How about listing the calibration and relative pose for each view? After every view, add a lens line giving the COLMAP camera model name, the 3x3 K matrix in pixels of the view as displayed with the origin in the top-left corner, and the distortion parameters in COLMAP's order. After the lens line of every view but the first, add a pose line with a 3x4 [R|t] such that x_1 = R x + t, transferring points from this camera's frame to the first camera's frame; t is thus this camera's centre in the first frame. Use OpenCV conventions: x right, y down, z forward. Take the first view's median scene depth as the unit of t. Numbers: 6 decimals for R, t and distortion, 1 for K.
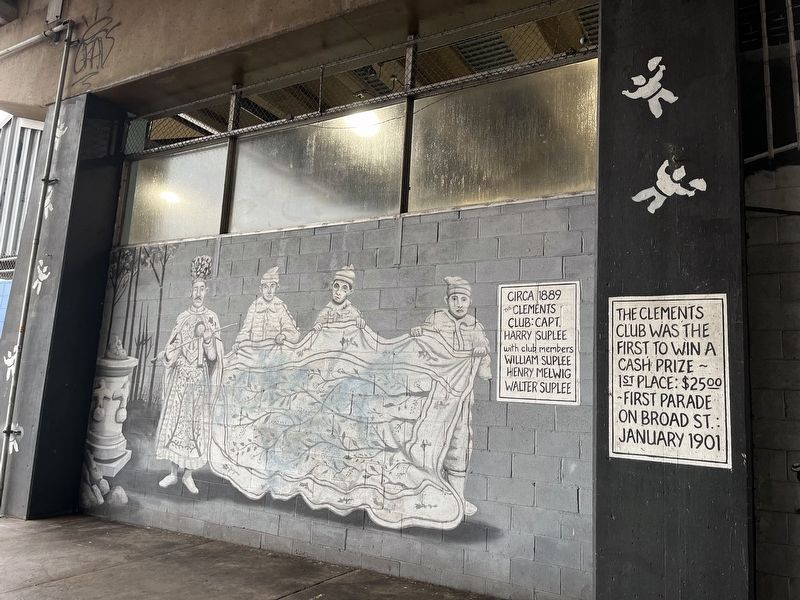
lens RADIAL K [[662.4, 0, 399.8], [0, 662.4, 280.8], [0, 0, 1]] dist [0.104260, -0.005847]
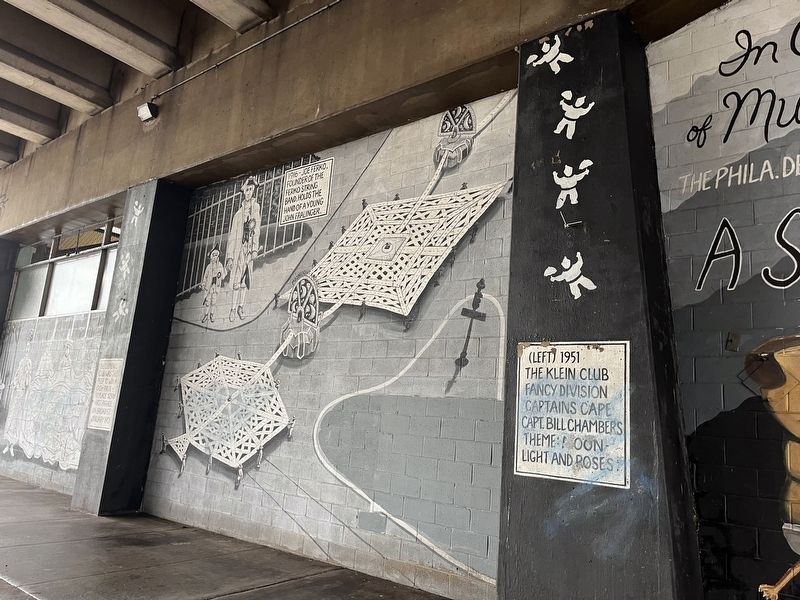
lens RADIAL K [[606.6, 0, 415.9], [0, 606.6, 302.9], [0, 0, 1]] dist [0.104264, -0.135161]
pose [[0.995191, 0.002075, -0.097931, 0.242908], [-0.005595, 0.999347, -0.035685, -0.014067], [0.097793, 0.036061, 0.994553, -0.152094]]
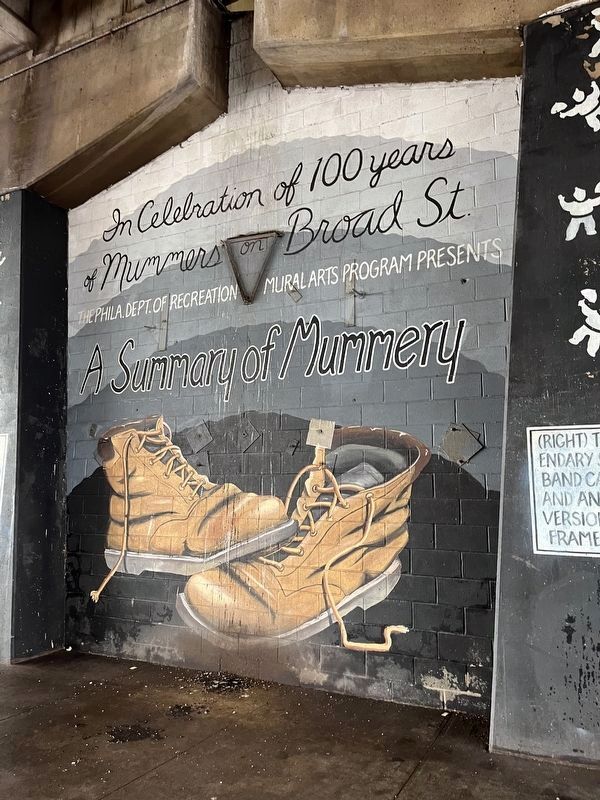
lens RADIAL K [[606.6, 0, 298.0], [0, 606.6, 397.2], [0, 0, 1]] dist [0.104264, -0.135161]
pose [[0.994618, -0.026578, 0.100146, 1.185867], [0.026485, 0.999647, 0.002261, -0.069989], [-0.100170, 0.000404, 0.994970, -0.713403]]
